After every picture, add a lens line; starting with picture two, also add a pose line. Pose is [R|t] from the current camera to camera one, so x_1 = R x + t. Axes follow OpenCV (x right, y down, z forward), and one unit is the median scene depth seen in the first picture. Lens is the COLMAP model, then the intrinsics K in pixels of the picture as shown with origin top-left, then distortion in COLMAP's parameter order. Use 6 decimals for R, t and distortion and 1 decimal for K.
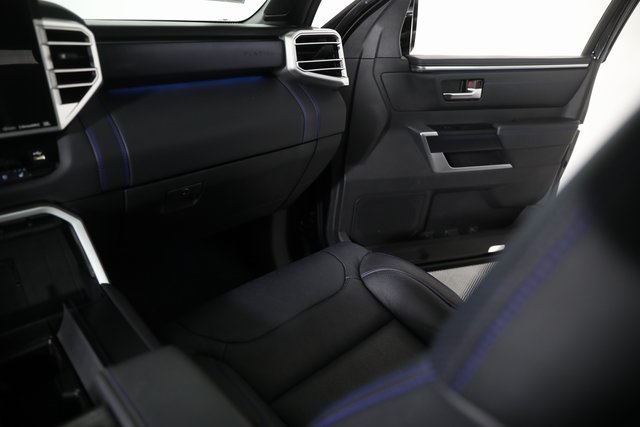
lens RADIAL K [[429.4, 0, 320.0], [0, 429.4, 213.5], [0, 0, 1]] dist [-0.114211, 0.077093]
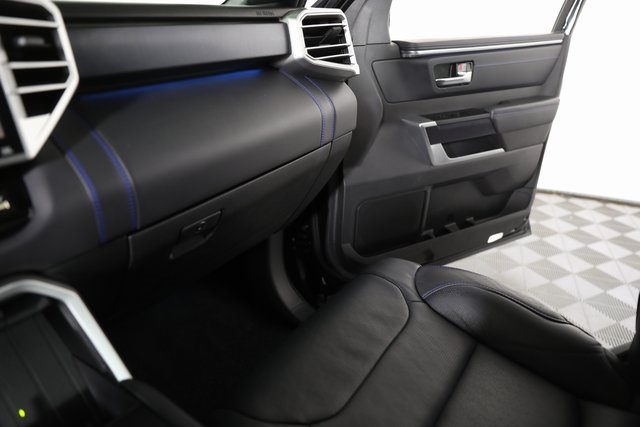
lens RADIAL K [[429.4, 0, 320.0], [0, 429.4, 213.5], [0, 0, 1]] dist [-0.114211, 0.077093]
pose [[0.977718, -0.128246, 0.166192, -0.157863], [0.129826, 0.991536, 0.001365, -0.031499], [-0.164961, 0.020241, 0.986092, 0.156009]]
